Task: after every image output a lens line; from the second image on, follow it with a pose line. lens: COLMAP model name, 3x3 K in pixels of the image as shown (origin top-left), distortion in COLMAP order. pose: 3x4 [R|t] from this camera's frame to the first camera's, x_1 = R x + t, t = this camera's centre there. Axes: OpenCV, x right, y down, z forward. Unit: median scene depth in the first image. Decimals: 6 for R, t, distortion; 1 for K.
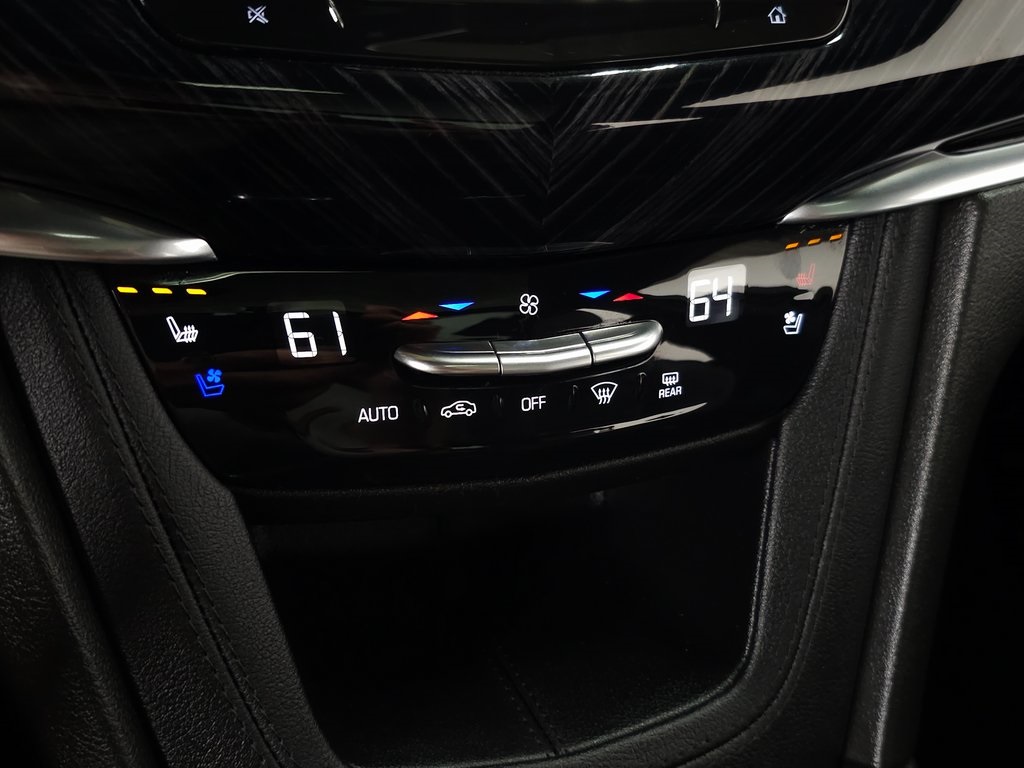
lens RADIAL K [[1129.3, 0, 512.0], [0, 1129.3, 384.0], [0, 0, 1]] dist [0.108750, -0.366976]
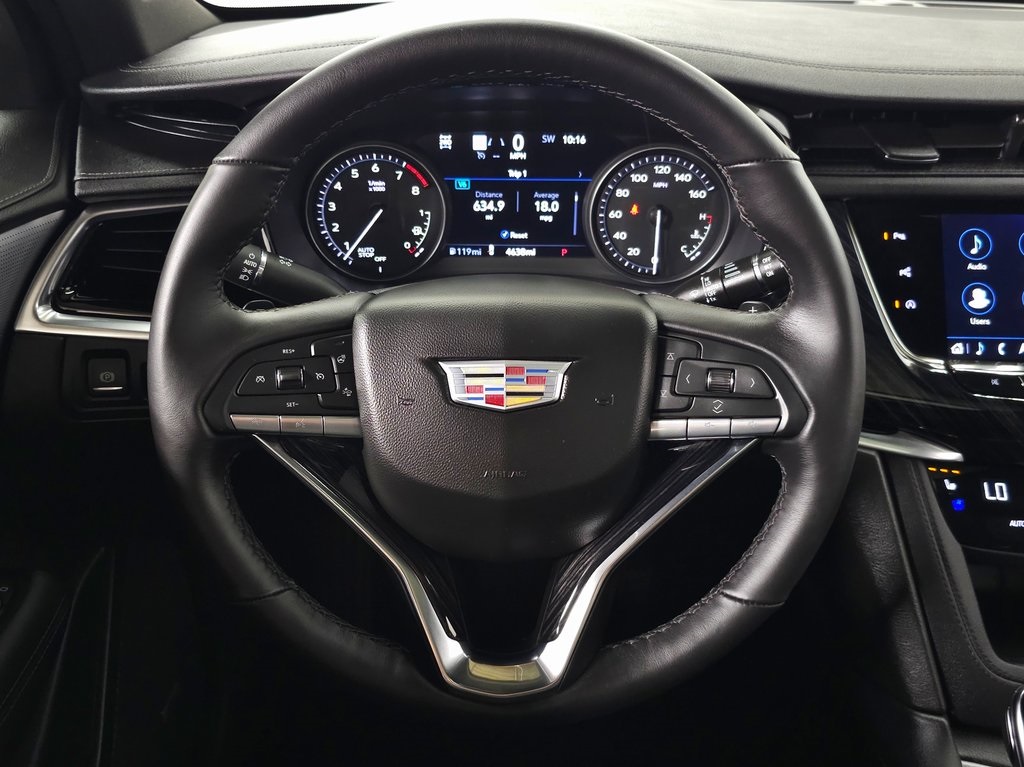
lens RADIAL K [[927.9, 0, 512.0], [0, 927.9, 383.5], [0, 0, 1]] dist [0.099768, -0.222409]
pose [[0.937891, 0.061024, -0.341520, -0.456401], [-0.118433, 0.981590, -0.149849, 0.158370], [0.326089, 0.180989, 0.927852, -1.350392]]
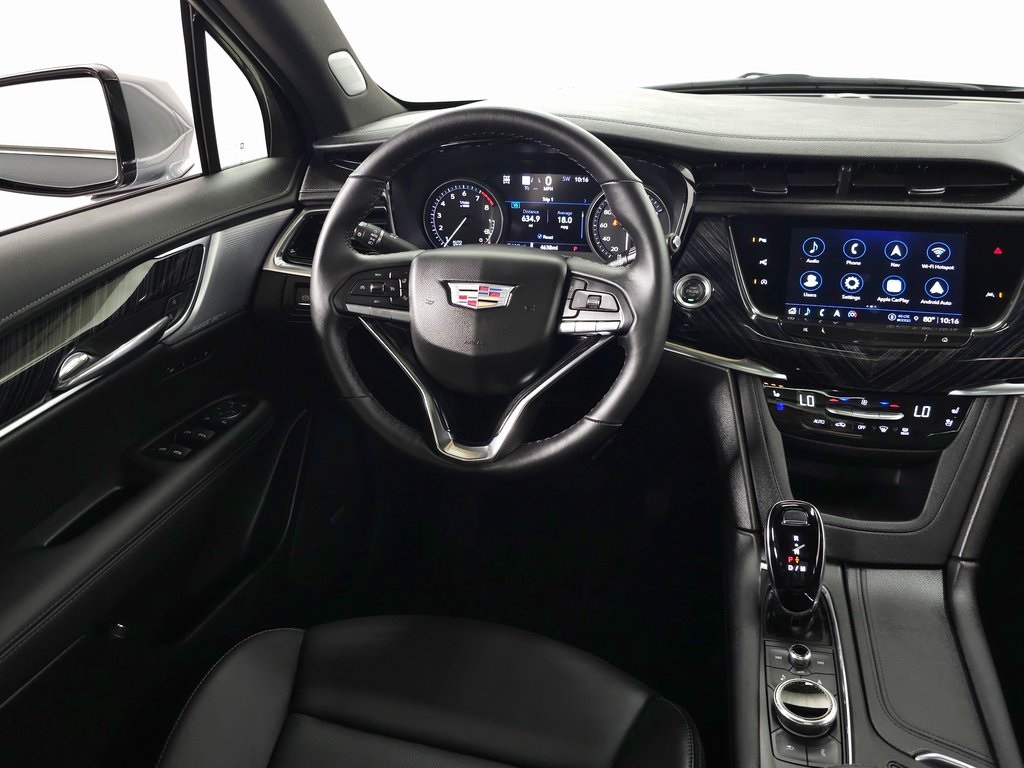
lens RADIAL K [[768.7, 0, 512.0], [0, 768.7, 384.0], [0, 0, 1]] dist [0.076613, -0.115496]
pose [[0.822833, 0.121949, -0.555045, 0.475749], [-0.237362, 0.961178, -0.140700, 0.515242], [0.516339, 0.247519, 0.819834, -1.795492]]
